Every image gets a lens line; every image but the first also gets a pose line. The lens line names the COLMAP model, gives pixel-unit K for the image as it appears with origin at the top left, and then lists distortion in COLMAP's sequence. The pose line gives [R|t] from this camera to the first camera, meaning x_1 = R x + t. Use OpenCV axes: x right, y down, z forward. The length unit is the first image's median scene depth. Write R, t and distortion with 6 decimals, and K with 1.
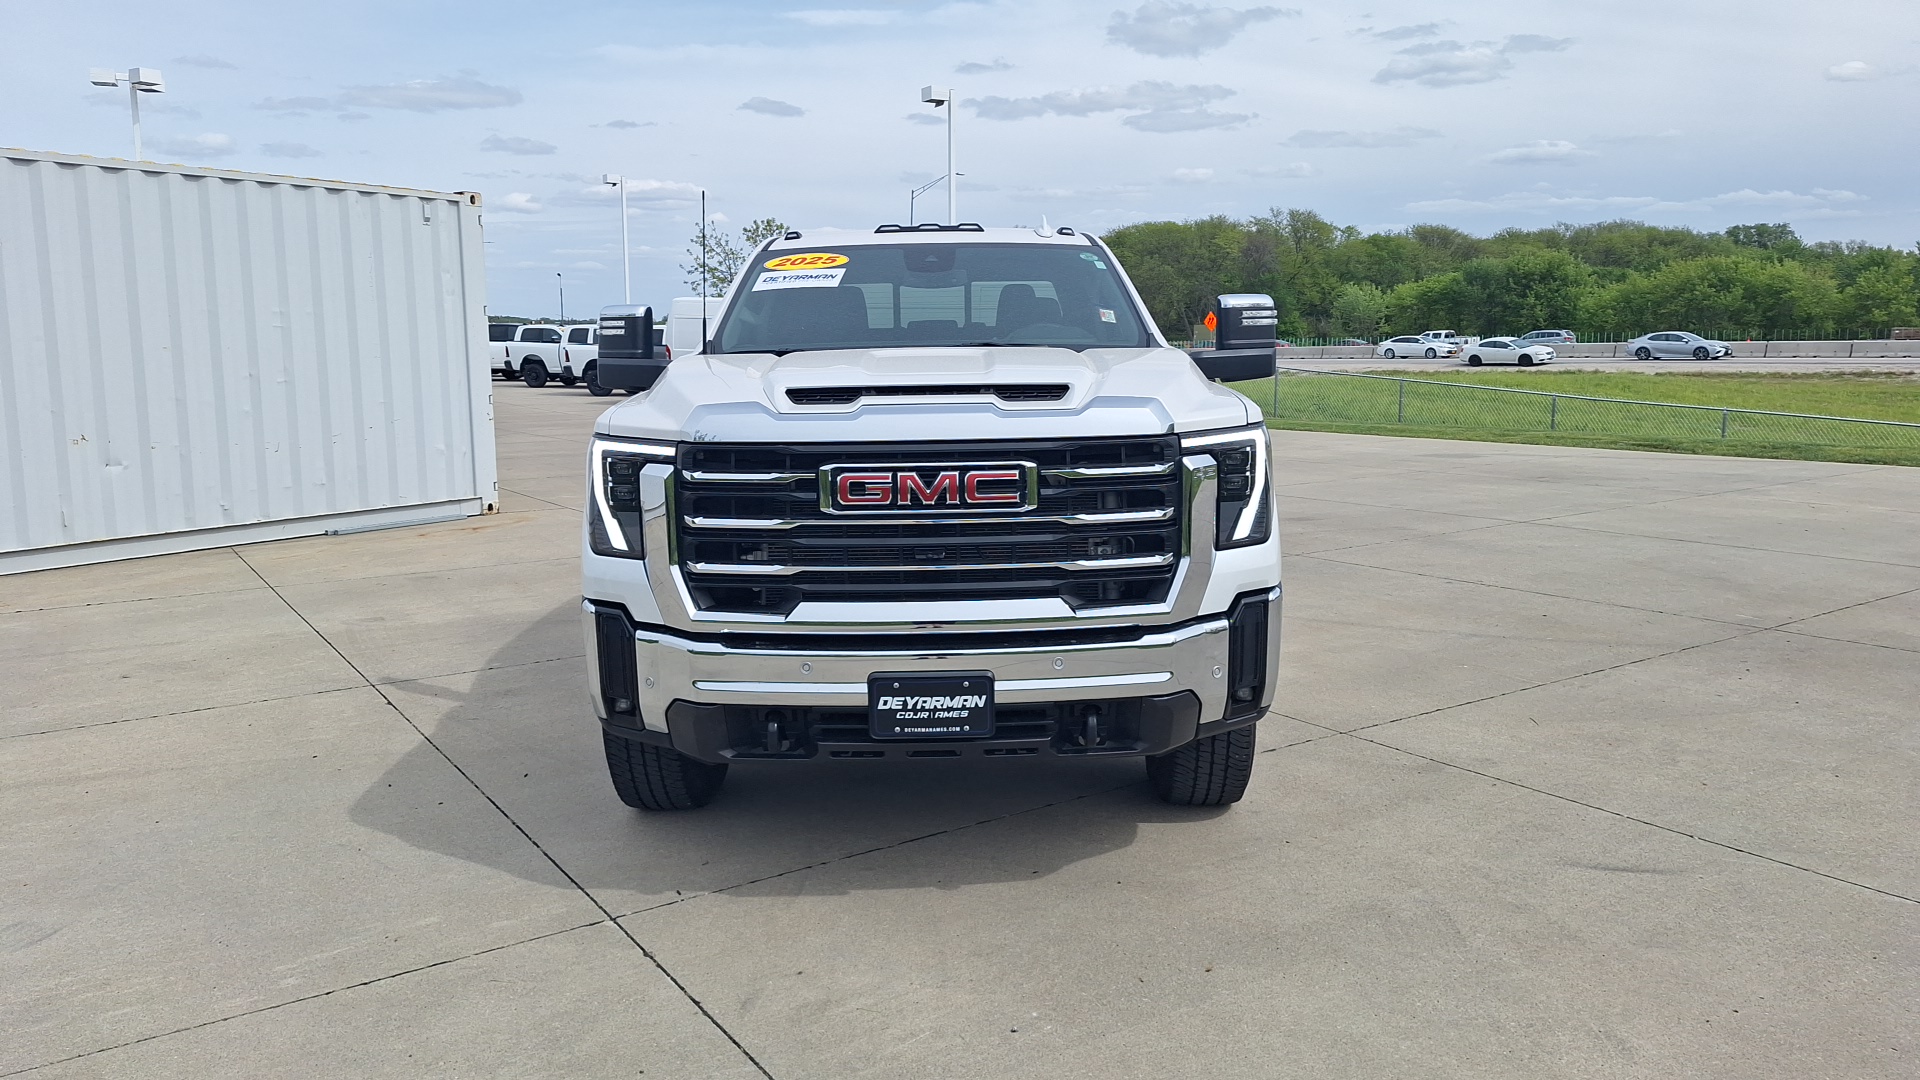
lens RADIAL K [[1321.2, 0, 937.6], [0, 1321.2, 526.8], [0, 0, 1]] dist [0.088832, -0.095434]
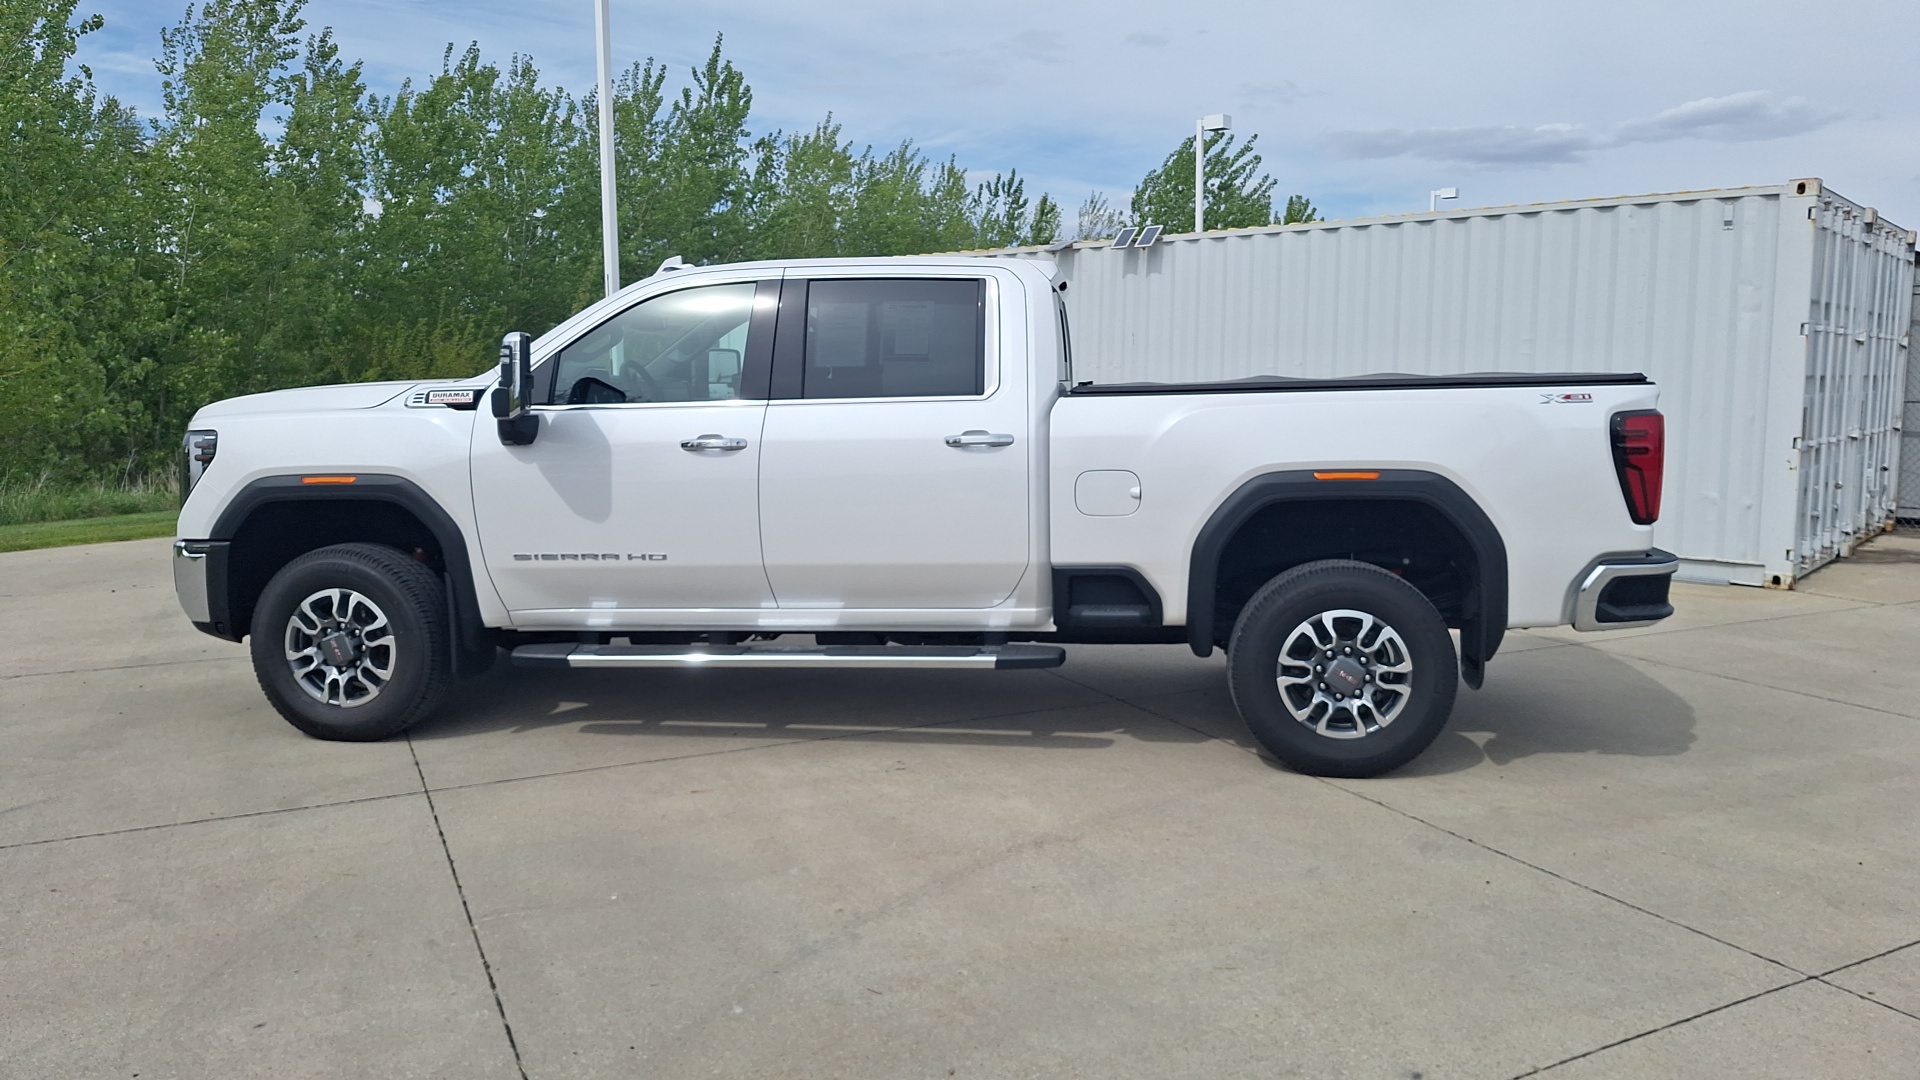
lens RADIAL K [[1321.2, 0, 958.1], [0, 1321.2, 526.2], [0, 0, 1]] dist [0.088832, -0.095434]
pose [[-0.117681, 0.127459, -0.984838, 1.480273], [-0.137481, 0.980088, 0.143272, -0.277920], [0.983489, 0.152257, -0.097815, 1.802999]]
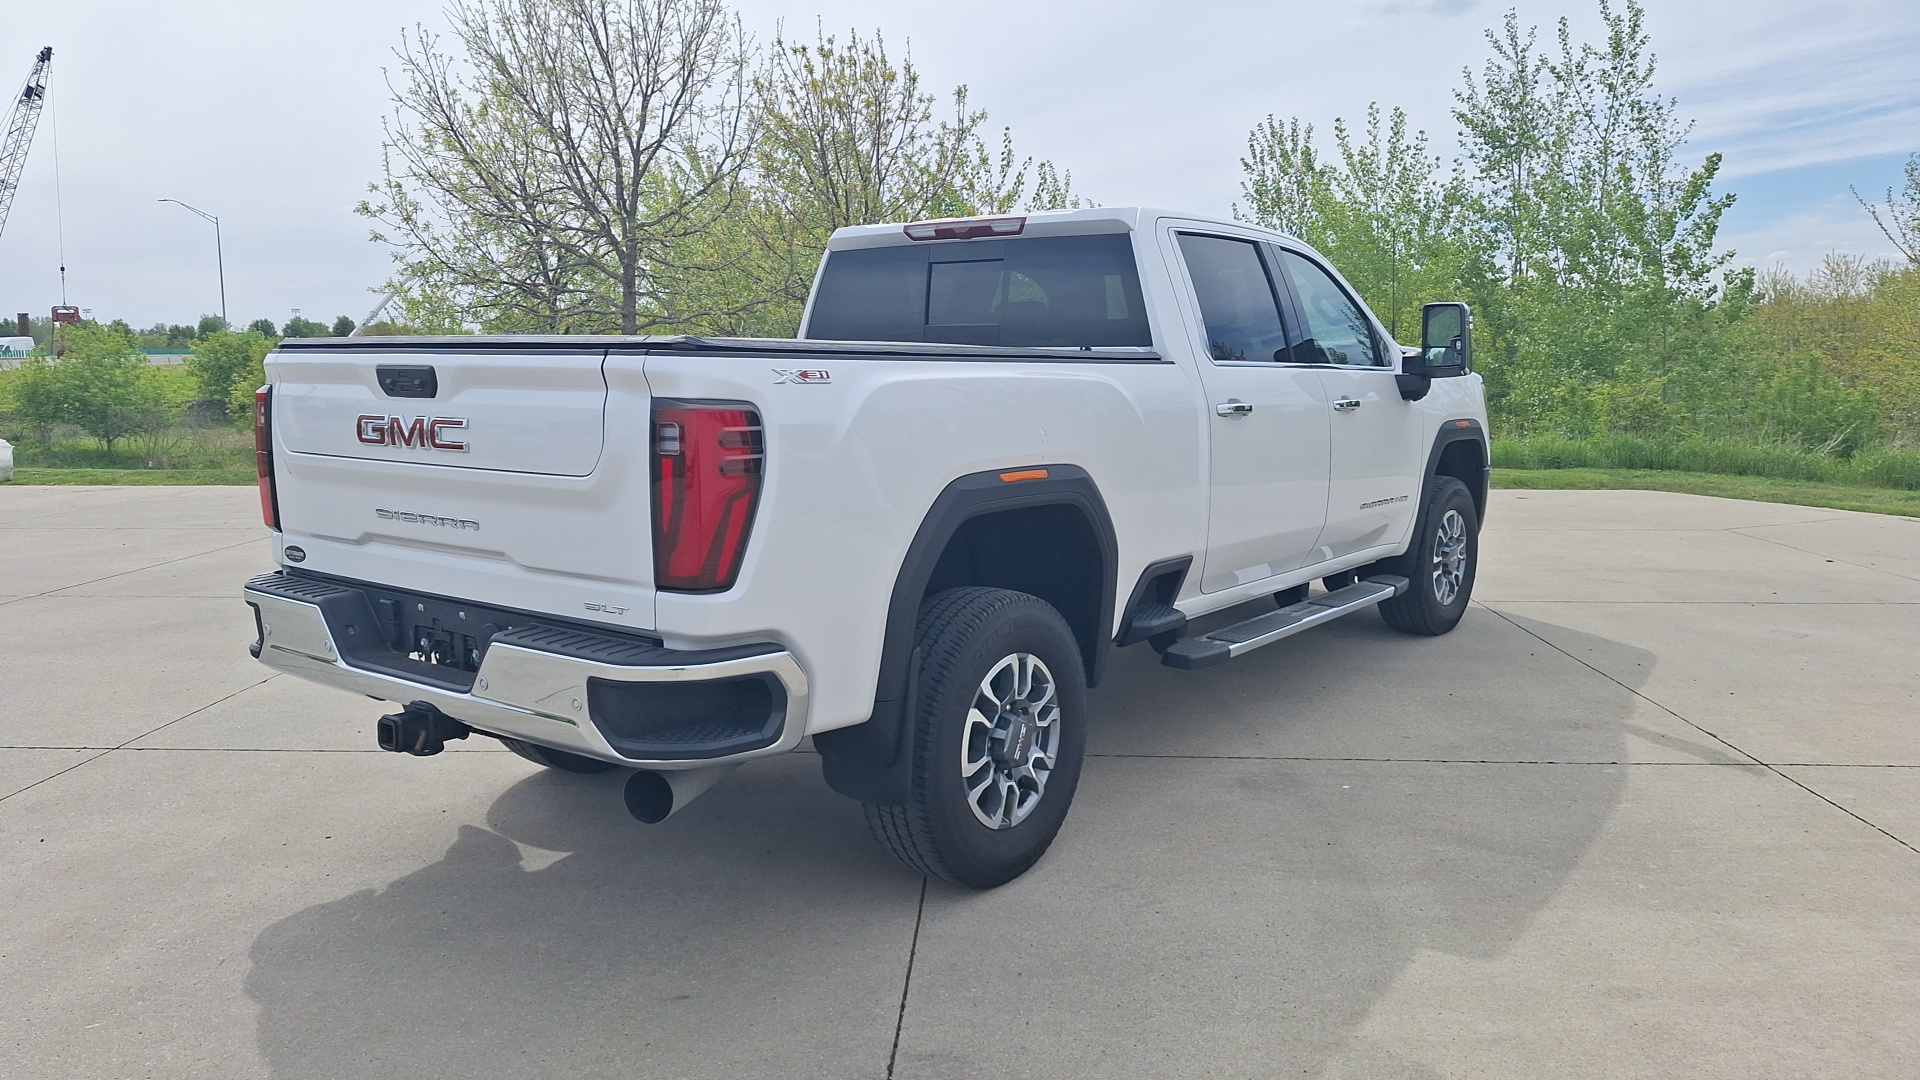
lens RADIAL K [[1321.2, 0, 947.3], [0, 1321.2, 519.2], [0, 0, 1]] dist [0.088832, -0.095434]
pose [[-0.800992, -0.056178, 0.596033, -0.742403], [0.101054, 0.968615, 0.227098, -0.368052], [-0.590084, 0.242135, -0.770176, 2.752265]]
